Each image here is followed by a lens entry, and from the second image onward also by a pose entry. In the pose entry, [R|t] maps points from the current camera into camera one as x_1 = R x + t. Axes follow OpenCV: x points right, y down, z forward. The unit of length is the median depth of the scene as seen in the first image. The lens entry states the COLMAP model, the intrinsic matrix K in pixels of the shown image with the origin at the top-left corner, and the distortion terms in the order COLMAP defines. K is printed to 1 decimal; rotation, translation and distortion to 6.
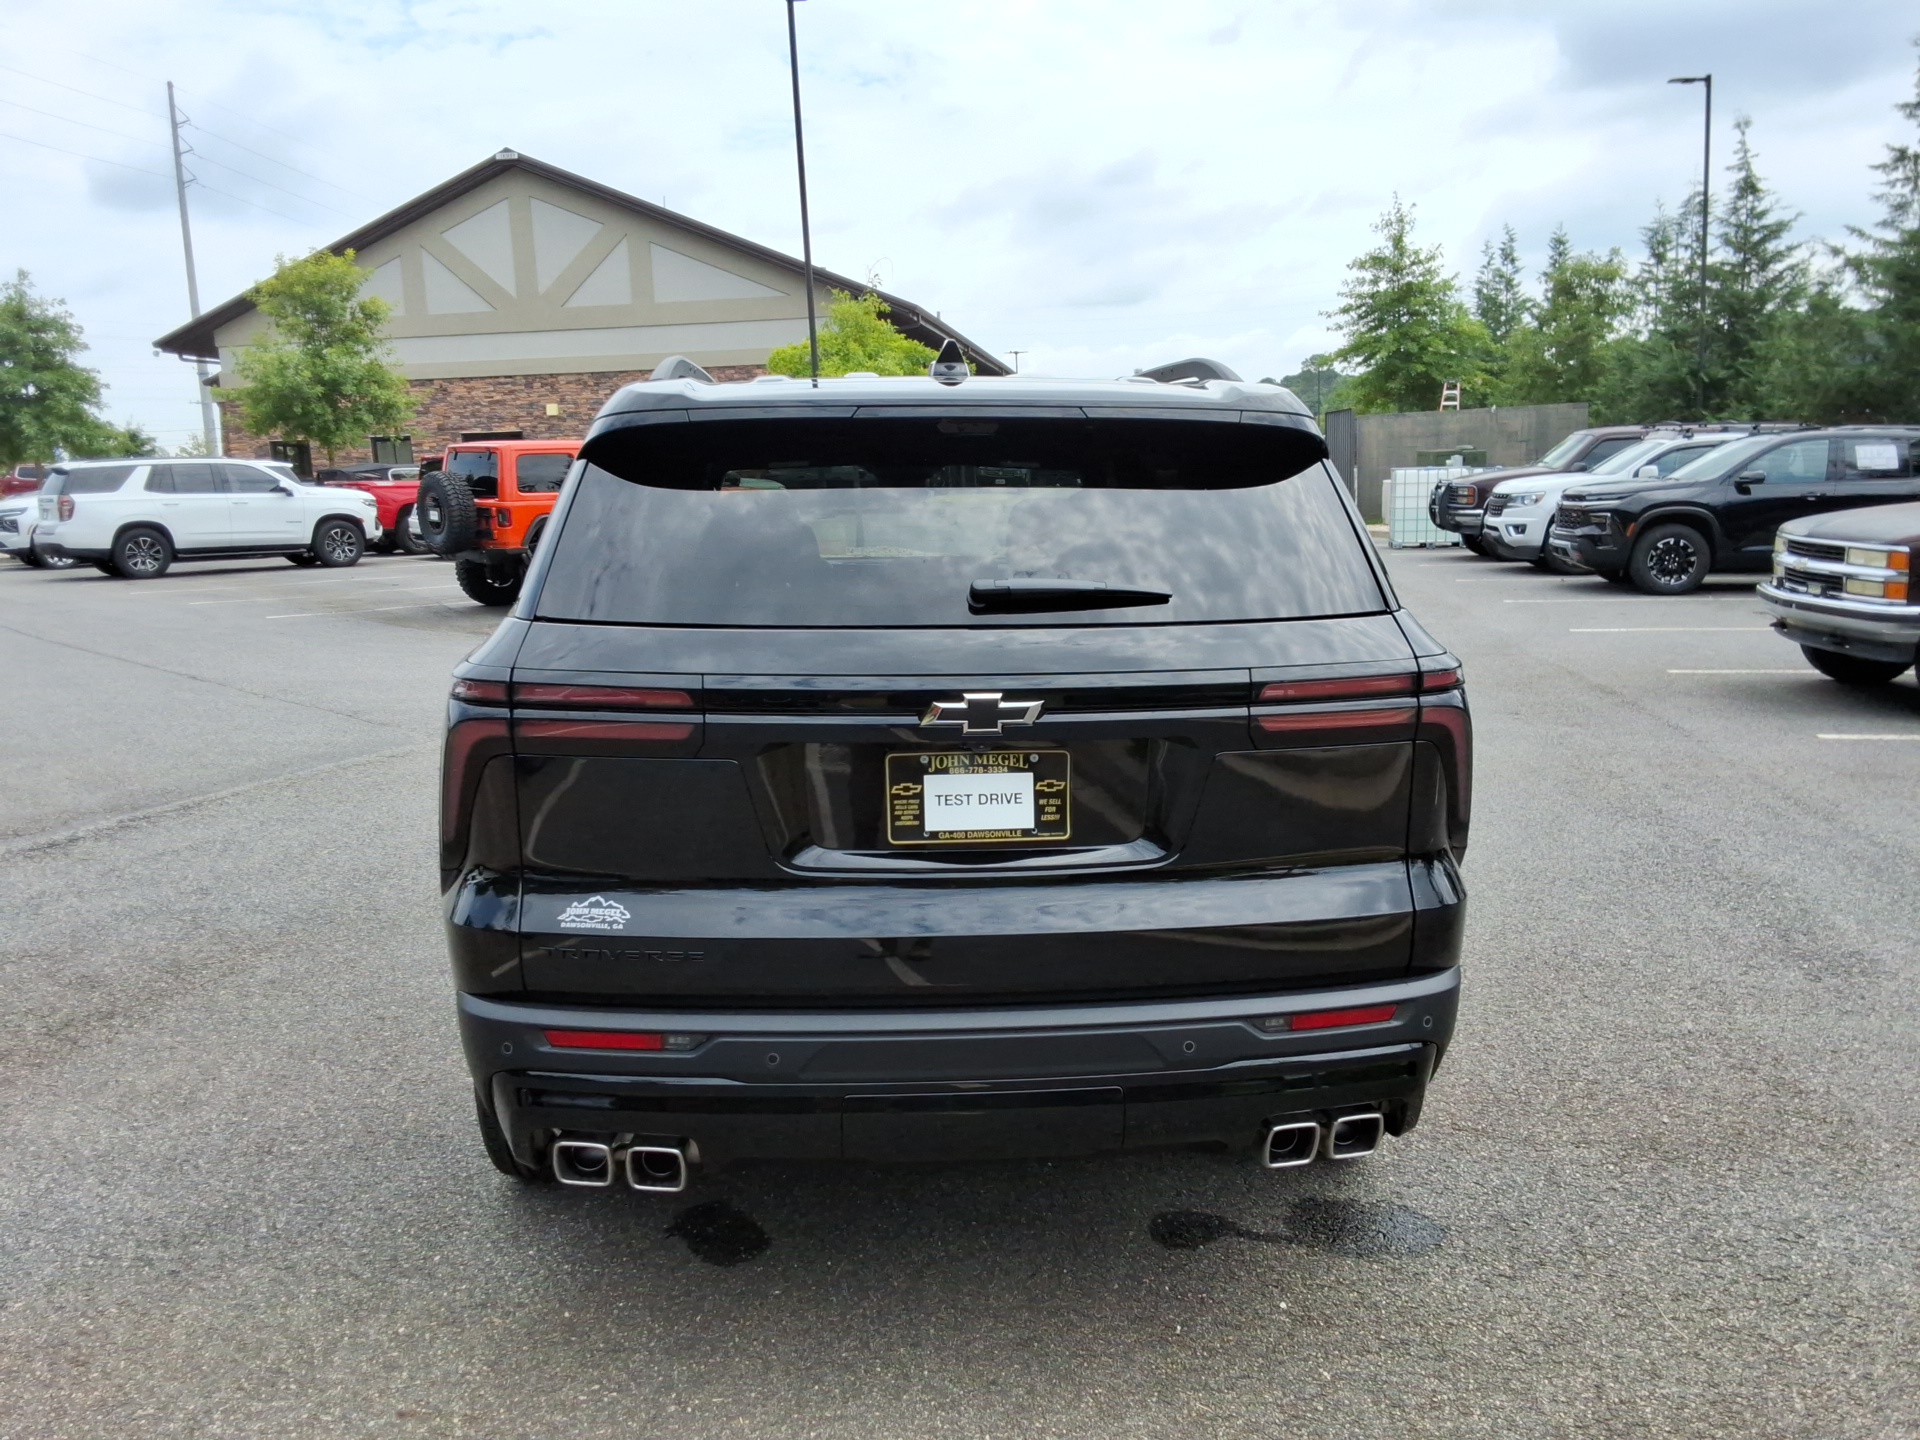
lens RADIAL K [[1554.4, 0, 963.3], [0, 1554.4, 728.6], [0, 0, 1]] dist [0.125786, -0.191265]
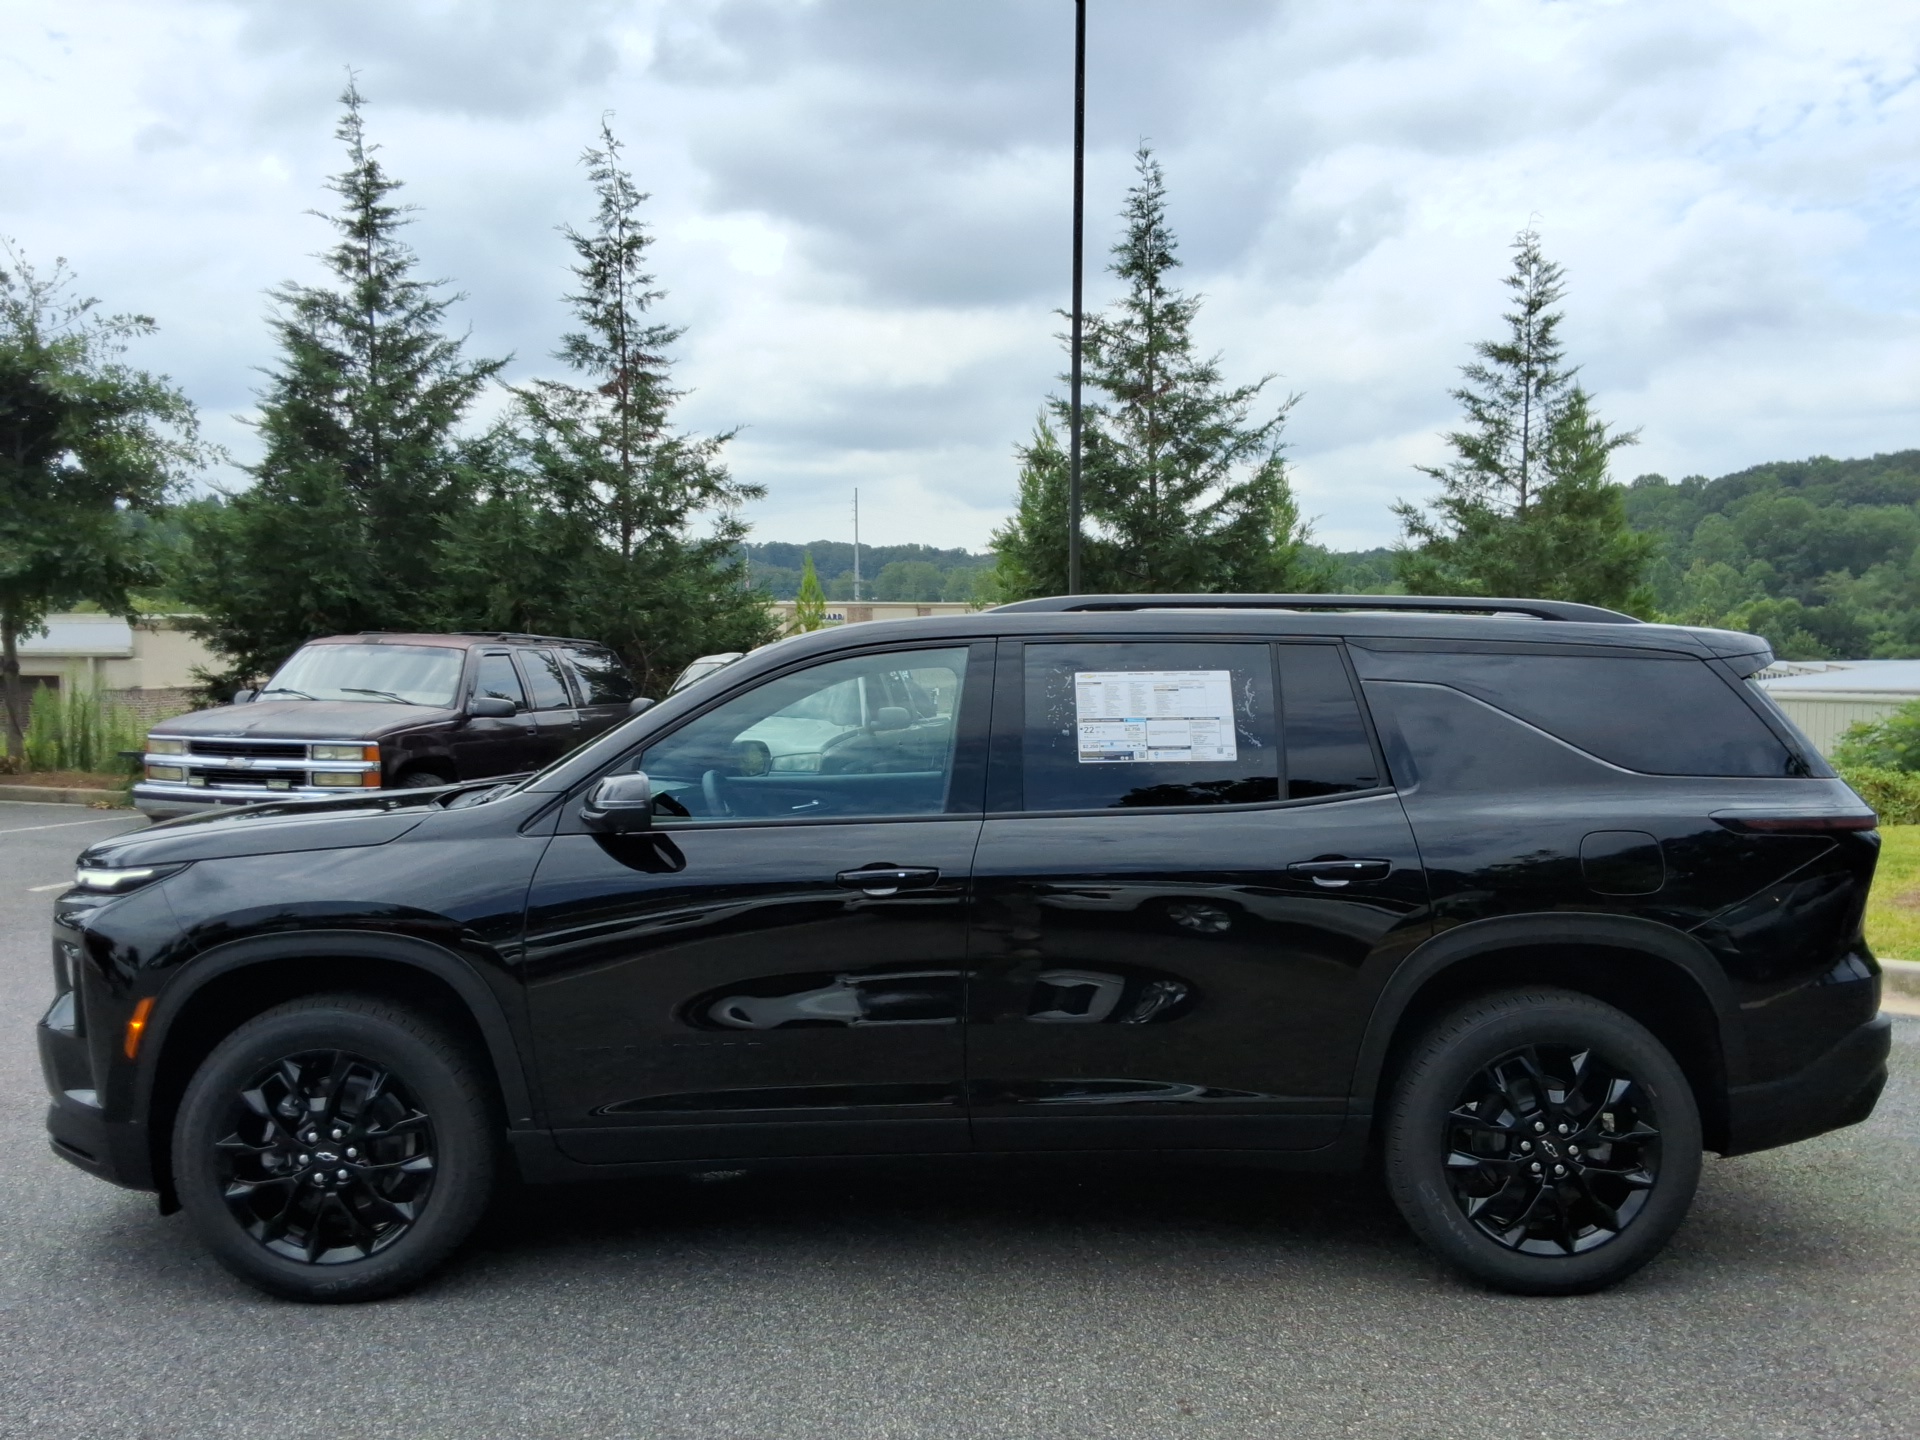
lens RADIAL K [[1554.2, 0, 971.1], [0, 1554.2, 733.8], [0, 0, 1]] dist [0.132906, -0.221012]
pose [[0.066065, -0.034499, 0.997219, -0.127305], [0.154280, 0.987737, 0.023950, -0.018952], [-0.985816, 0.152269, 0.070578, 0.114365]]
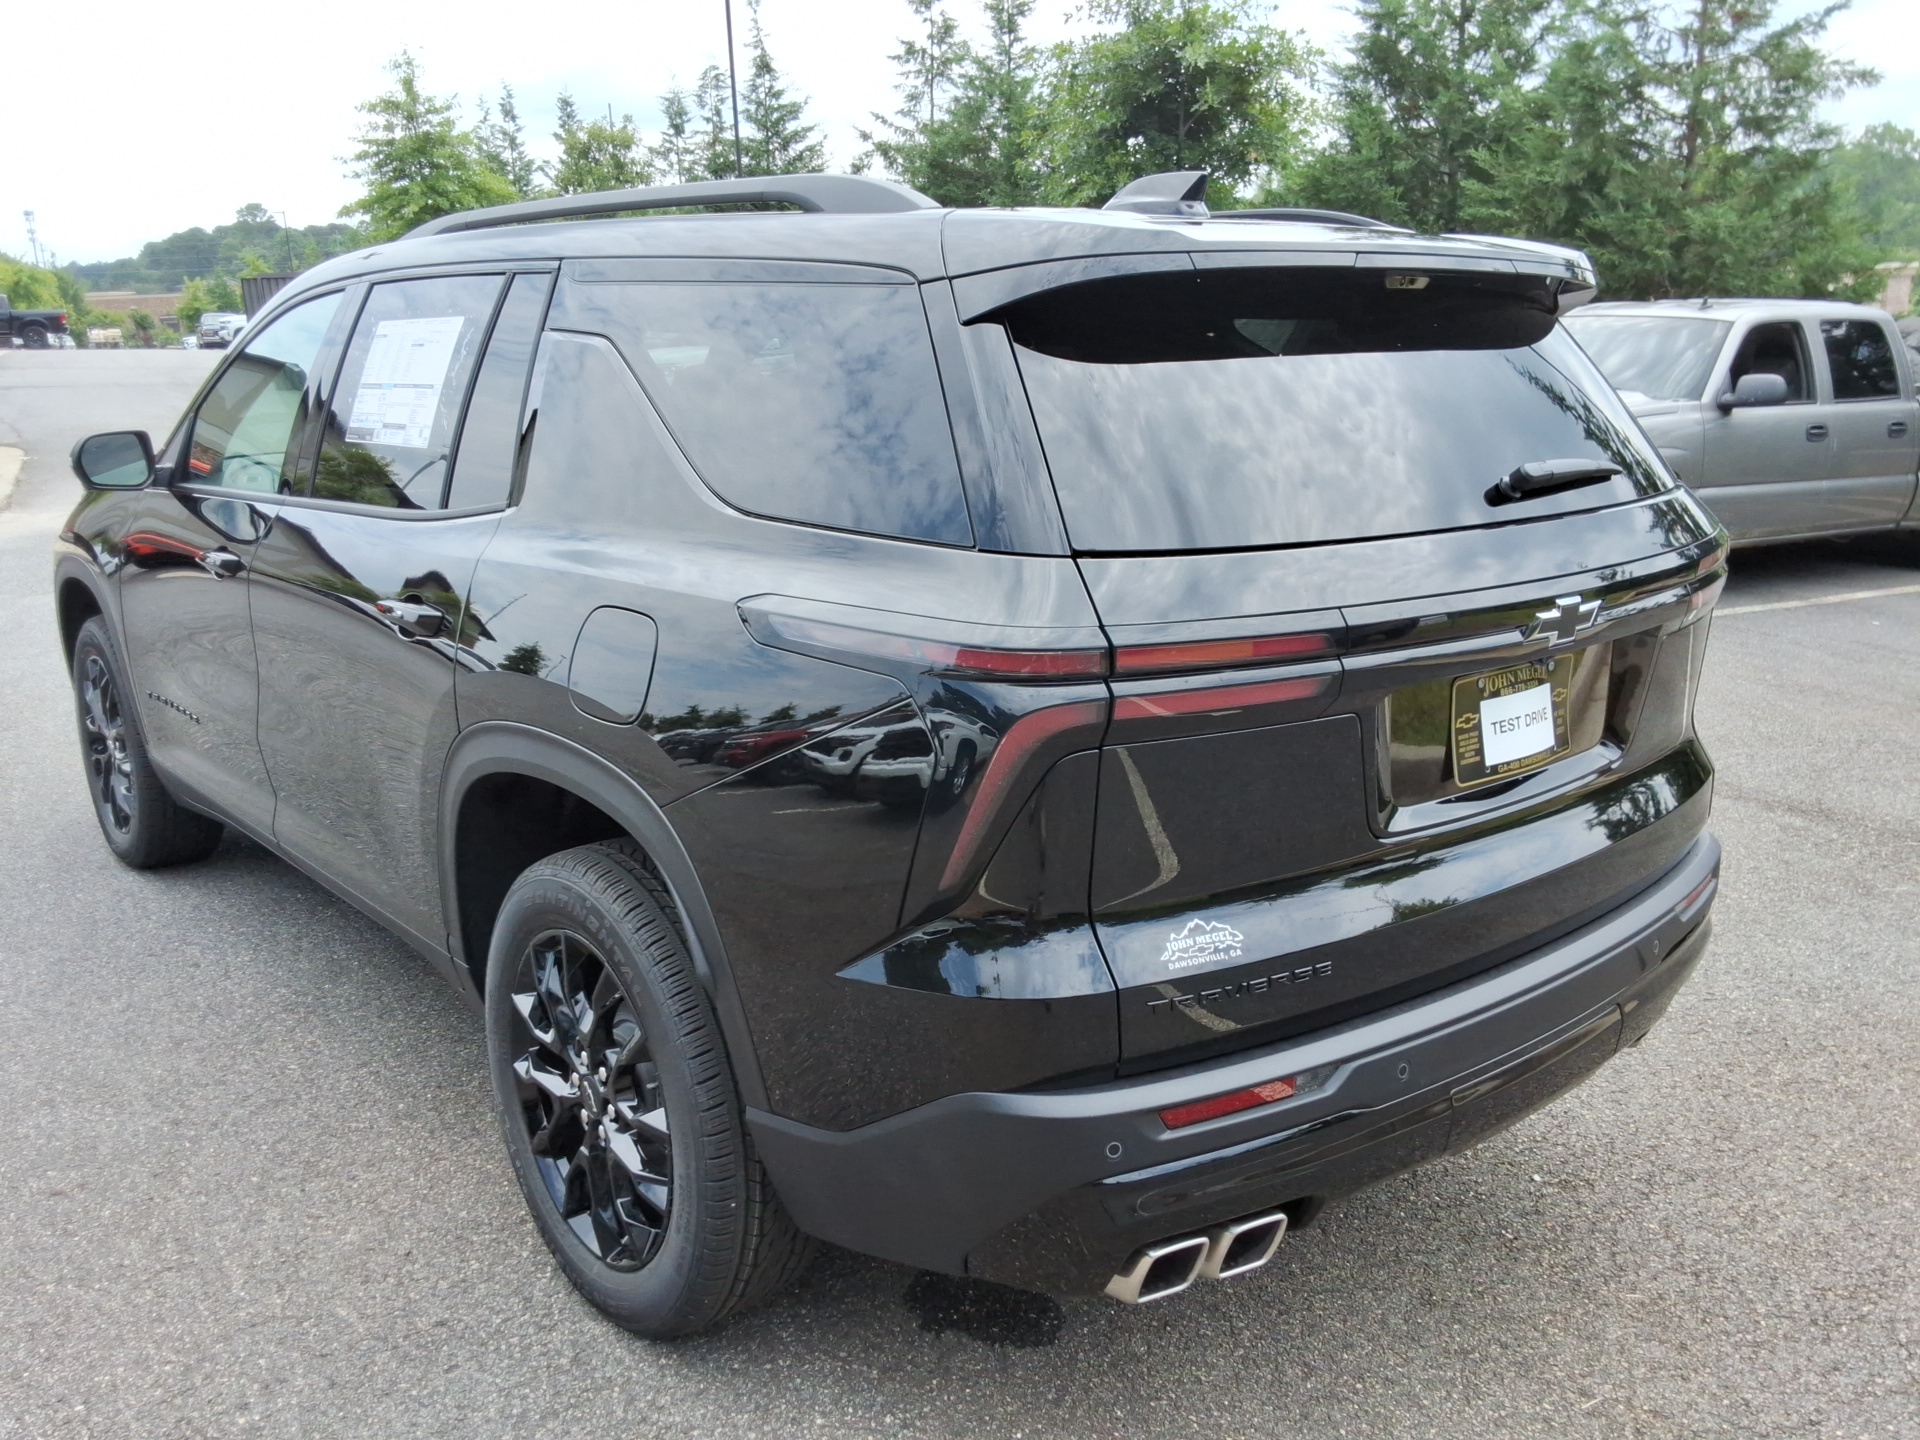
lens RADIAL K [[1554.2, 0, 971.1], [0, 1554.2, 733.8], [0, 0, 1]] dist [0.132906, -0.221012]
pose [[0.810037, -0.143475, 0.568556, -0.046631], [0.095001, 0.988905, 0.114200, -0.004841], [-0.578632, -0.038493, 0.814680, 0.029246]]
